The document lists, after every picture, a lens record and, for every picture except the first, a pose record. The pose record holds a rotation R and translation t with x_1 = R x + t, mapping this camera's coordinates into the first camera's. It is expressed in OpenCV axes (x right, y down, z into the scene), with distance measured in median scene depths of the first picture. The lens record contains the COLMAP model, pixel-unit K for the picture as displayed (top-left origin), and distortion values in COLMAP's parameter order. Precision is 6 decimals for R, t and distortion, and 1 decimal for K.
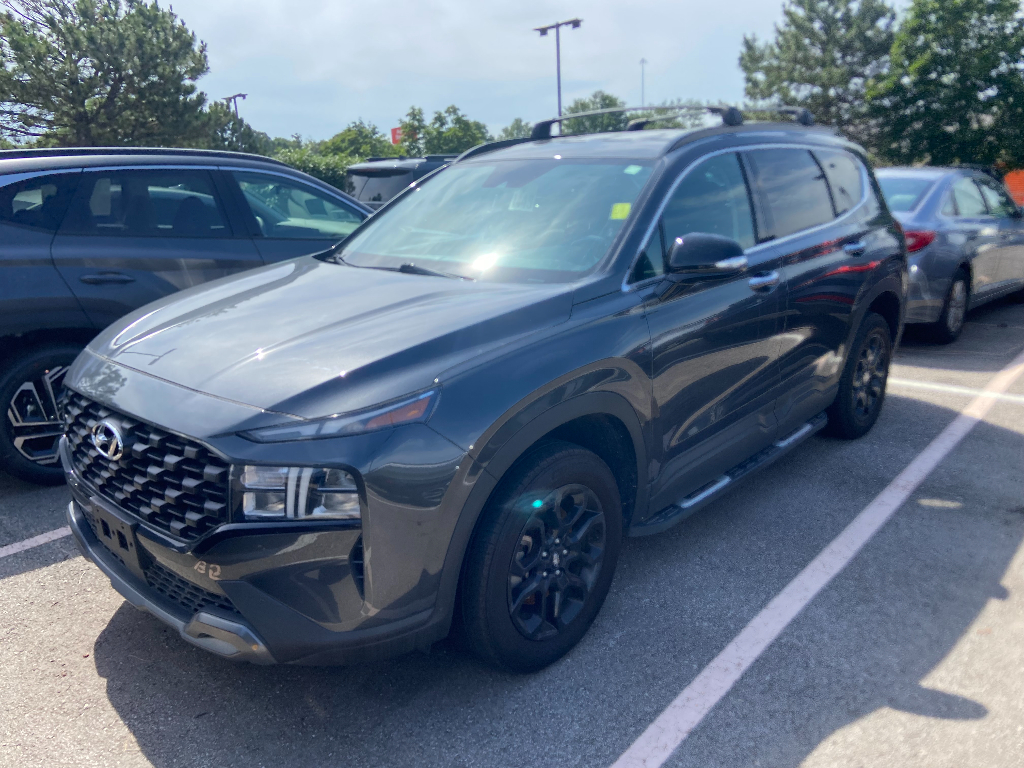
lens RADIAL K [[758.0, 0, 515.4], [0, 758.0, 388.8], [0, 0, 1]] dist [0.083296, -0.096038]
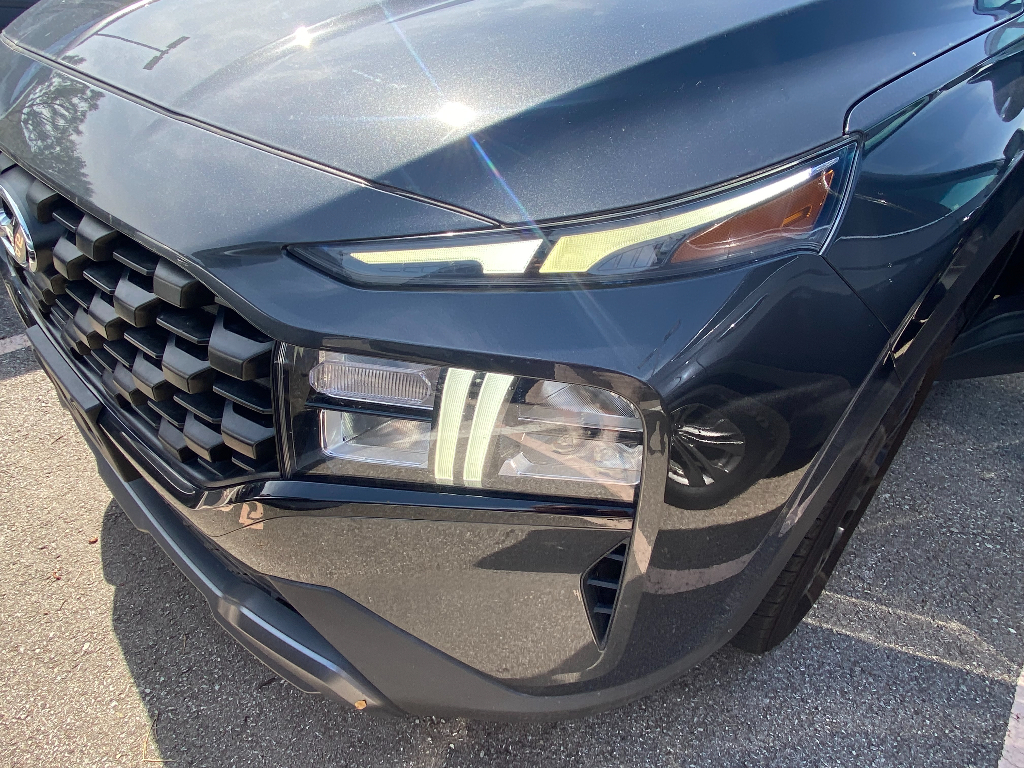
lens RADIAL K [[590.8, 0, 512.0], [0, 590.8, 384.0], [0, 0, 1]] dist [0.015737, -0.001070]
pose [[0.997717, 0.066353, 0.012540, -0.257047], [-0.066453, 0.931761, 0.356939, 0.013078], [0.012000, -0.356957, 0.934044, 0.710947]]
